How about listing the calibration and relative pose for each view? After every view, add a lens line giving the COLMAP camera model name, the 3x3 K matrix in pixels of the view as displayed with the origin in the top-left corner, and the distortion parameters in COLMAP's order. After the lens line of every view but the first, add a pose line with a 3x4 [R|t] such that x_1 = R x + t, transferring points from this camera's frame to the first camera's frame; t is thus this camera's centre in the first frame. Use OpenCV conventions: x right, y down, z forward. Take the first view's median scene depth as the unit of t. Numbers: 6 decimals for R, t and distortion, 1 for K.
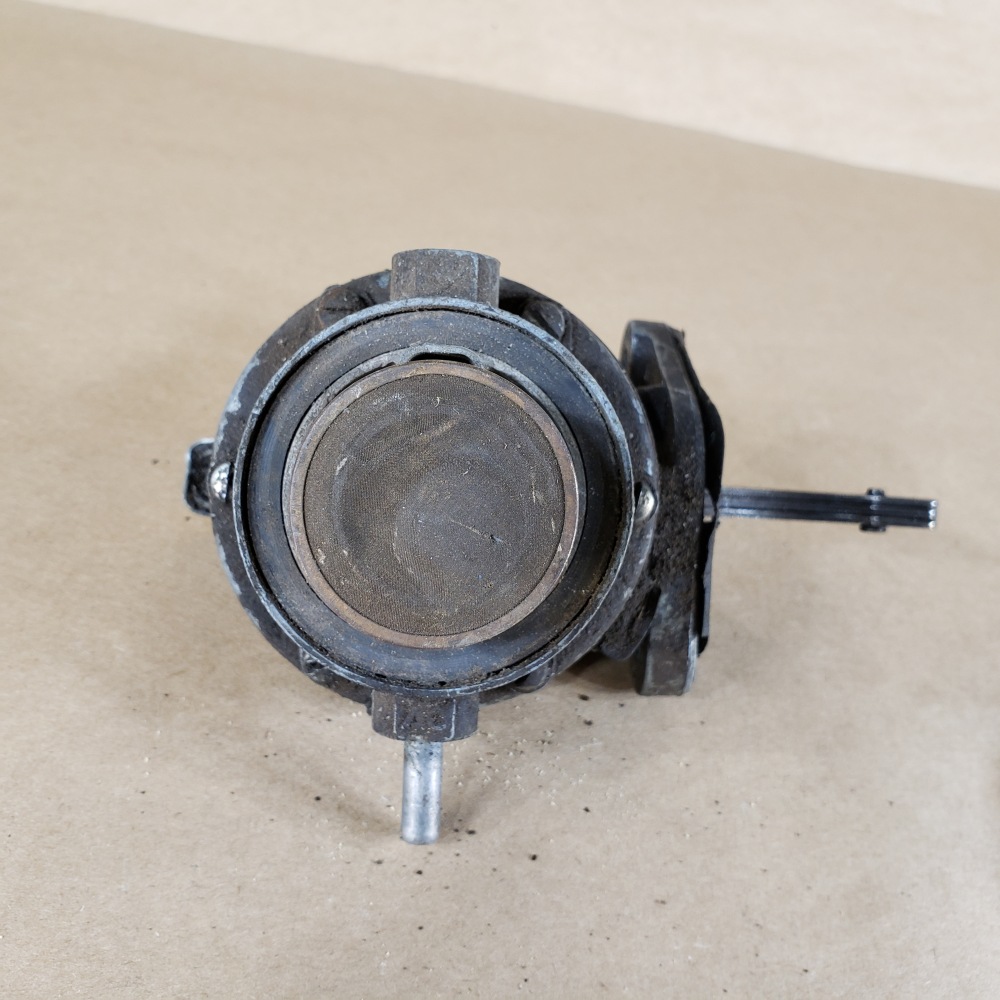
lens RADIAL K [[1130.0, 0, 500.0], [0, 1130.0, 500.0], [0, 0, 1]] dist [-0.138075, 0.213631]
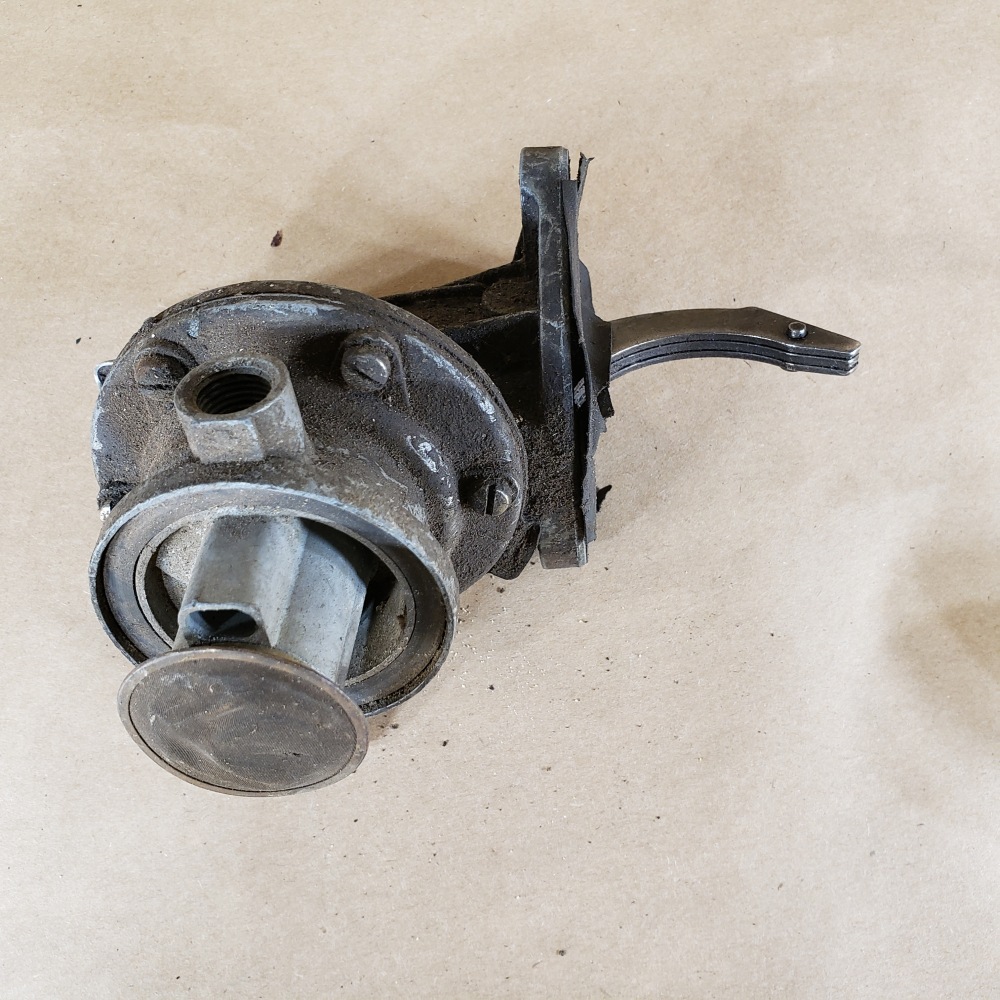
lens RADIAL K [[1045.1, 0, 500.0], [0, 1045.1, 500.0], [0, 0, 1]] dist [-0.009738, -0.002174]
pose [[0.984568, -0.035721, -0.171320, 0.317495], [0.139457, 0.751566, 0.644748, -0.669416], [0.105727, -0.658690, 0.744949, 0.314452]]
